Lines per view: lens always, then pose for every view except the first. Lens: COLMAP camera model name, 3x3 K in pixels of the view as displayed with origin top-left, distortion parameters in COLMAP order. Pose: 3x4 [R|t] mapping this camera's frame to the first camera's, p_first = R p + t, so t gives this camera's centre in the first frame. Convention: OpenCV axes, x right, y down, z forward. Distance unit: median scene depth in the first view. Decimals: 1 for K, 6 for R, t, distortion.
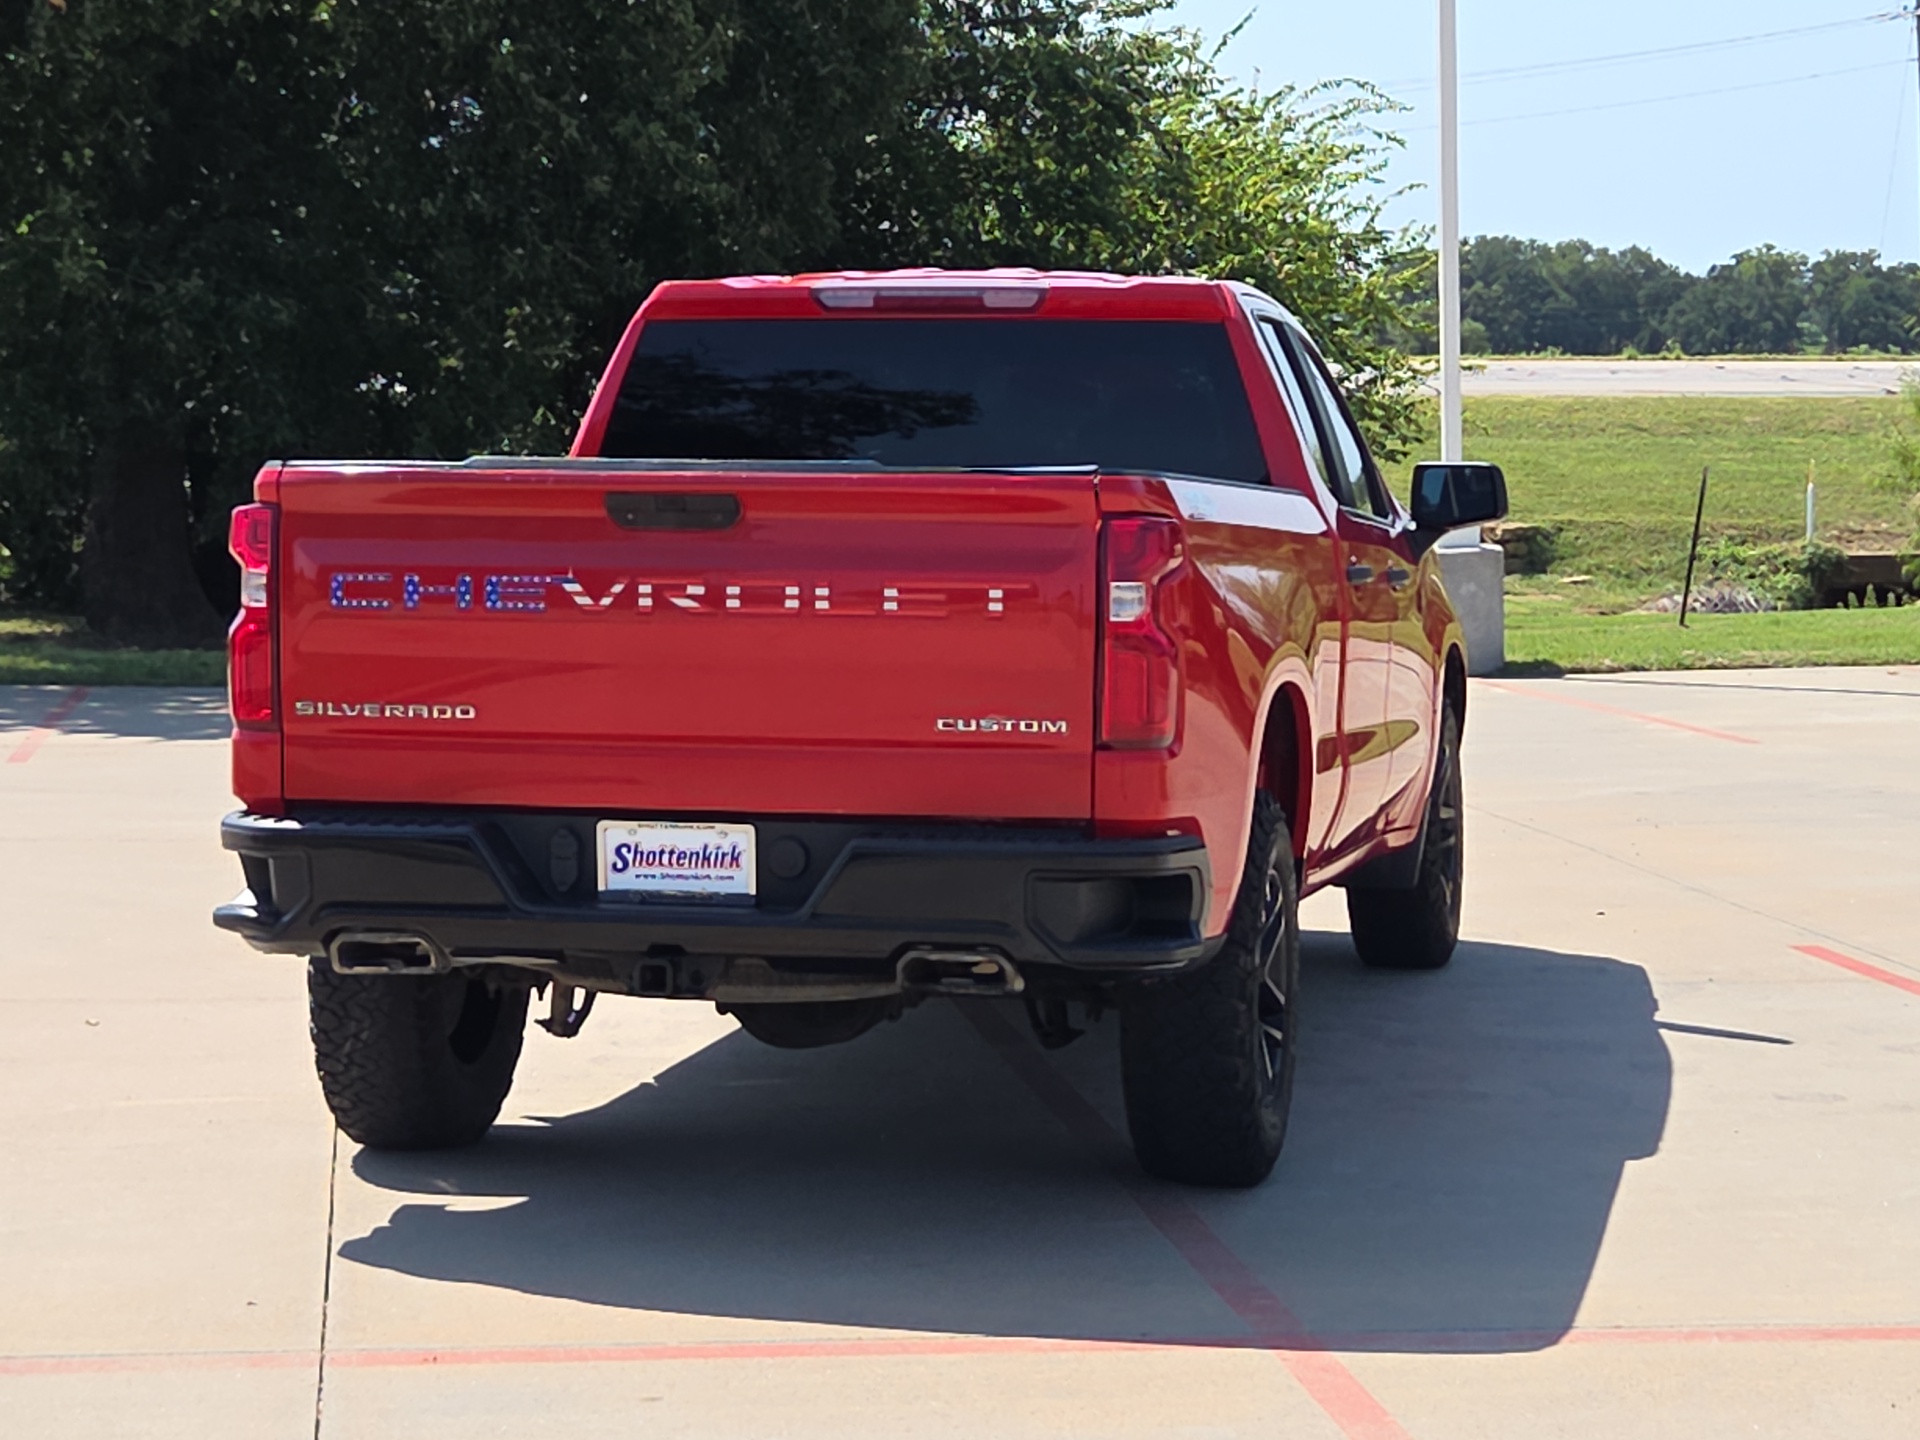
lens RADIAL K [[4301.8, 0, 954.5], [0, 4301.8, 720.0], [0, 0, 1]] dist [-0.001317, 0.000000]
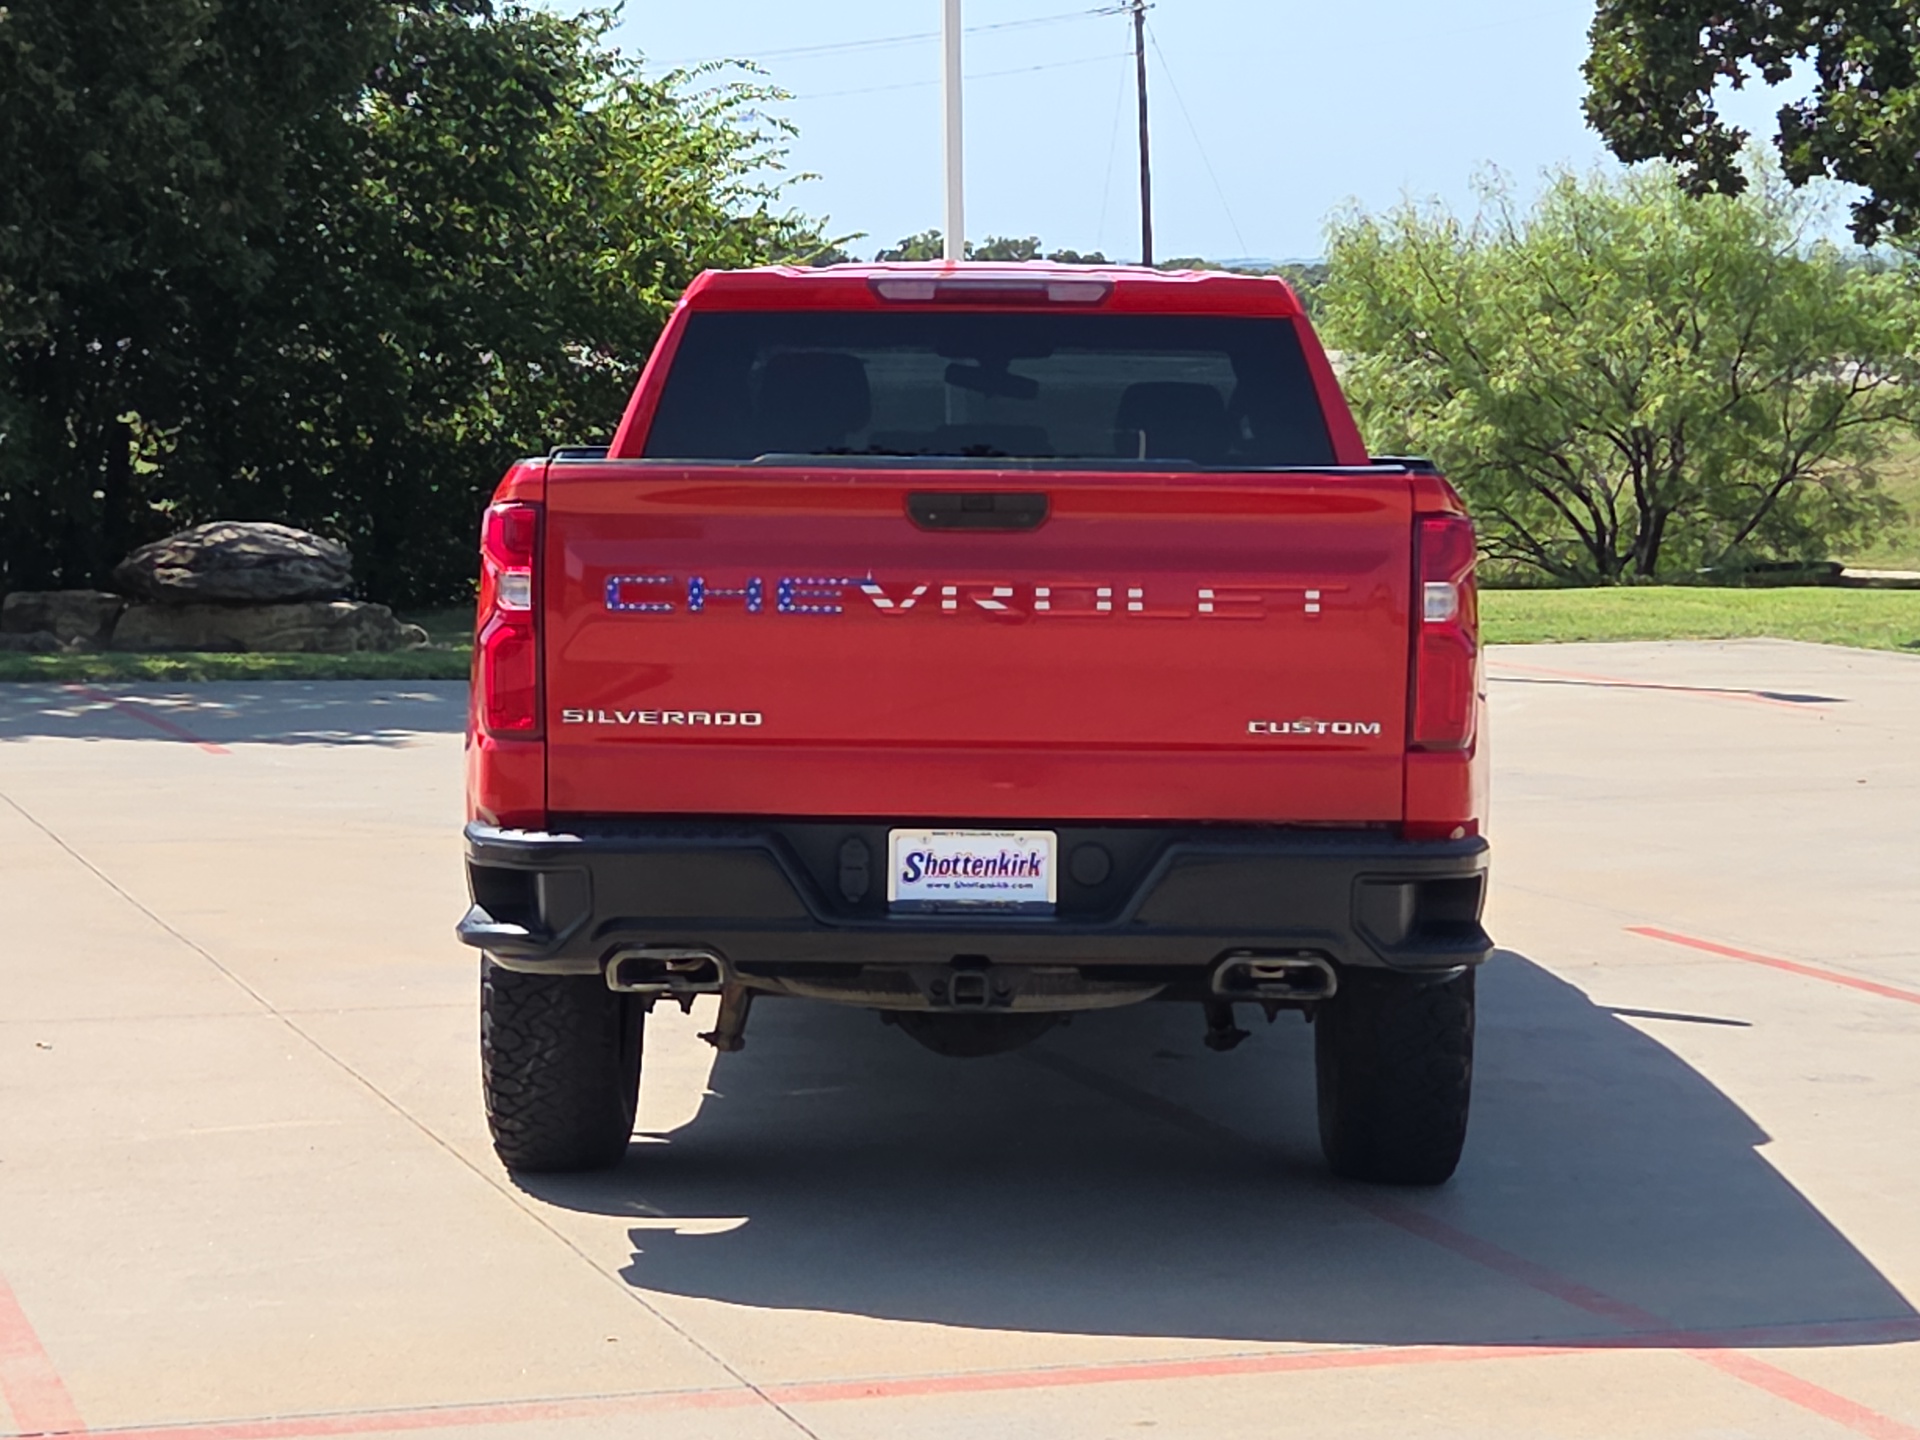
lens RADIAL K [[4301.8, 0, 978.6], [0, 4301.8, 721.6], [0, 0, 1]] dist [-0.001317, 0.000000]
pose [[0.980979, -0.009378, 0.193888, -0.247115], [0.008448, 0.999949, 0.005621, -0.006096], [-0.193930, -0.003876, 0.981008, 0.041817]]
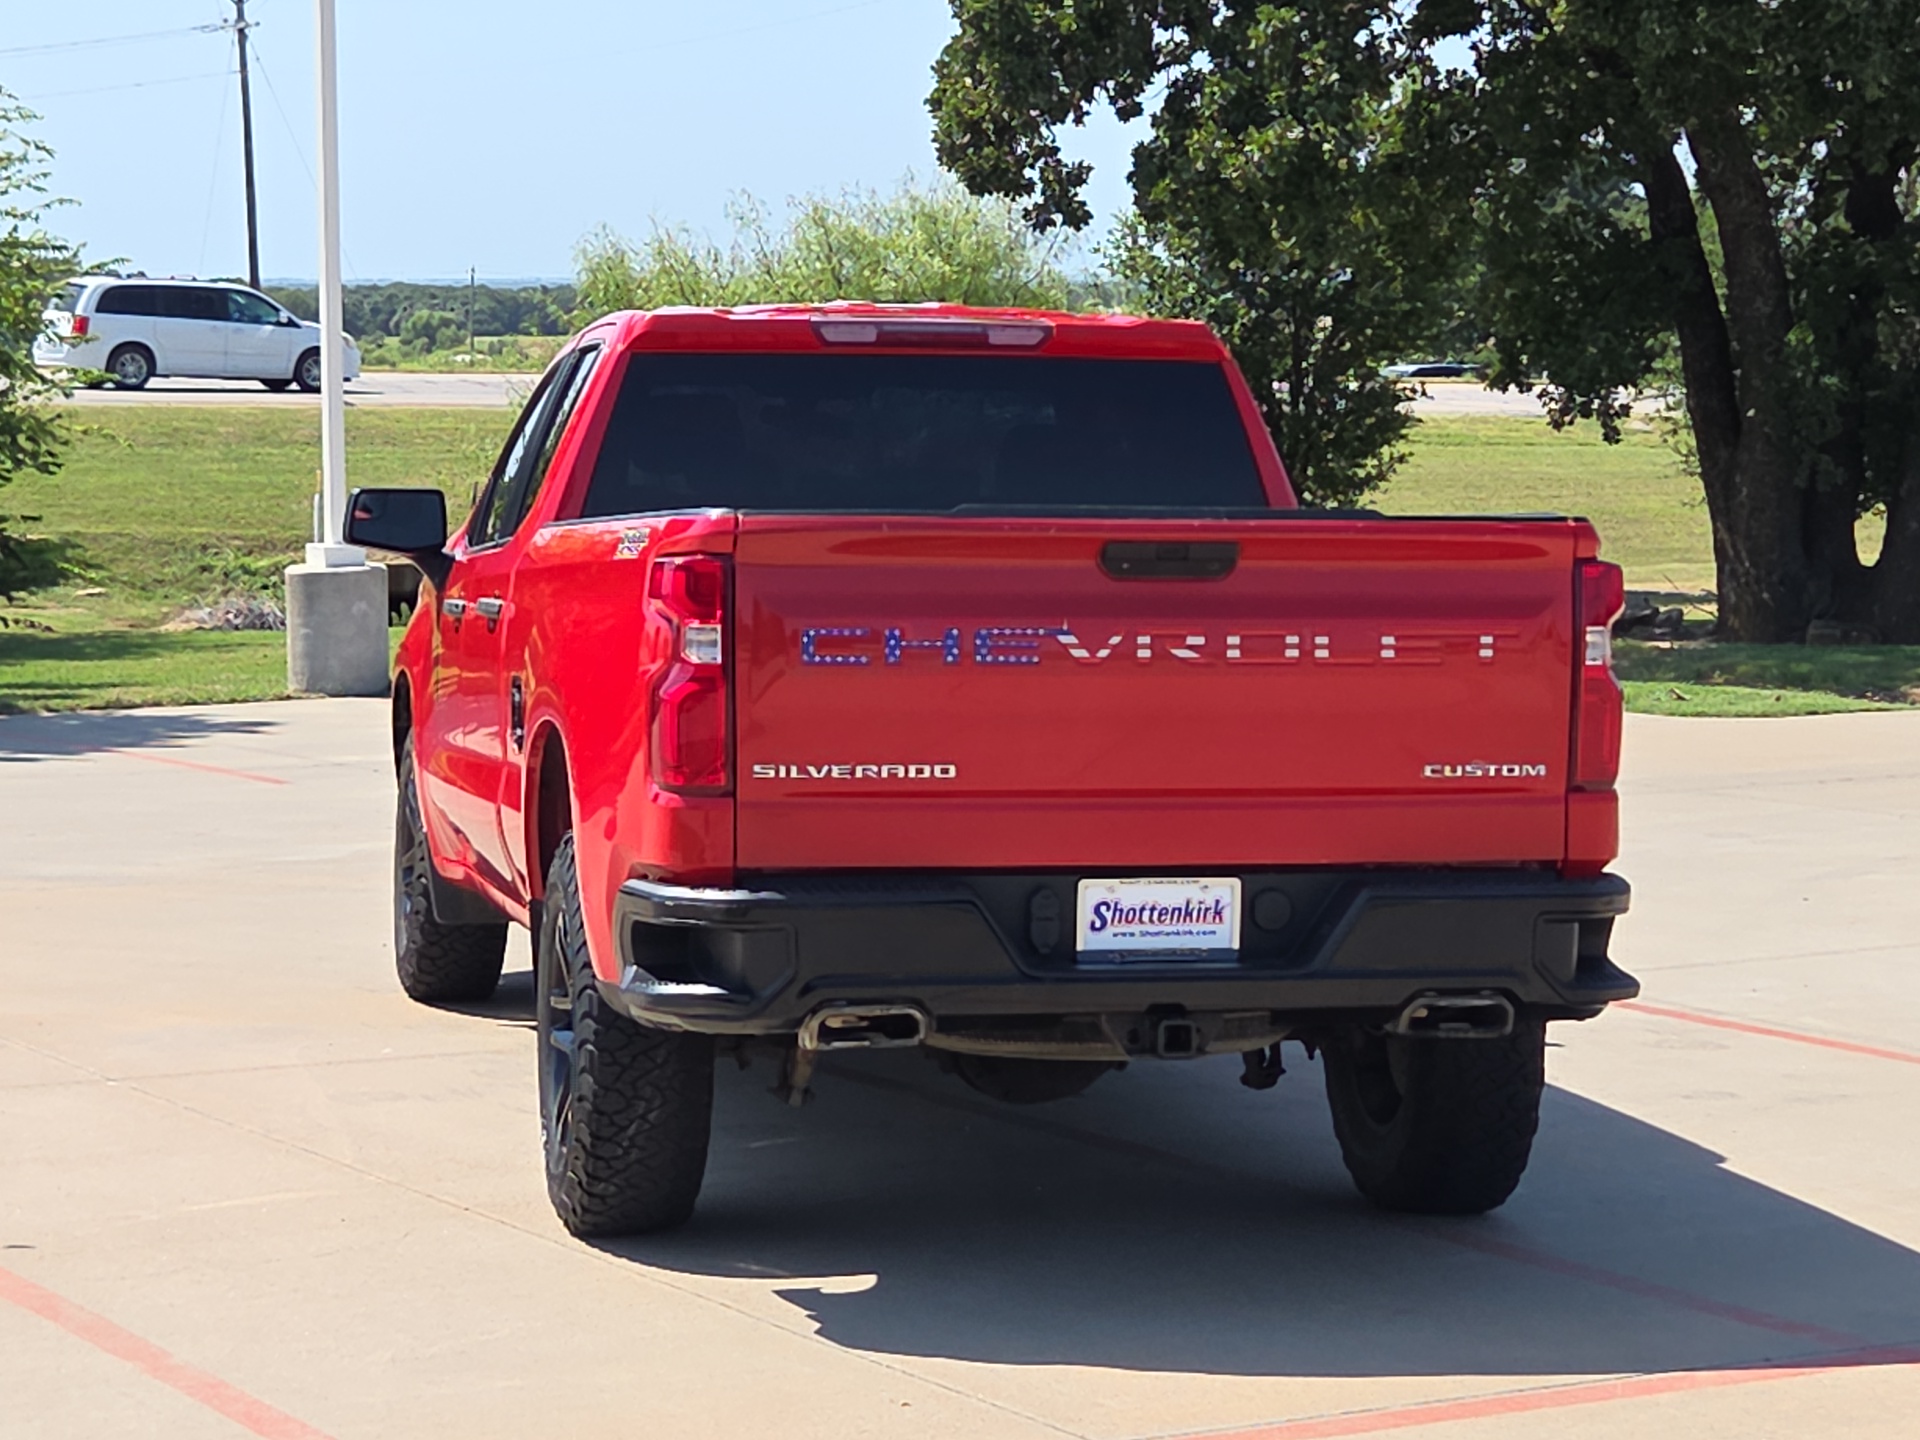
lens RADIAL K [[4301.8, 0, 951.2], [0, 4301.8, 718.9], [0, 0, 1]] dist [-0.001317, 0.000000]
pose [[0.919546, -0.021950, 0.392368, -0.480469], [0.022578, 0.999741, 0.003014, -0.016008], [-0.392332, 0.006088, 0.919803, 0.117052]]
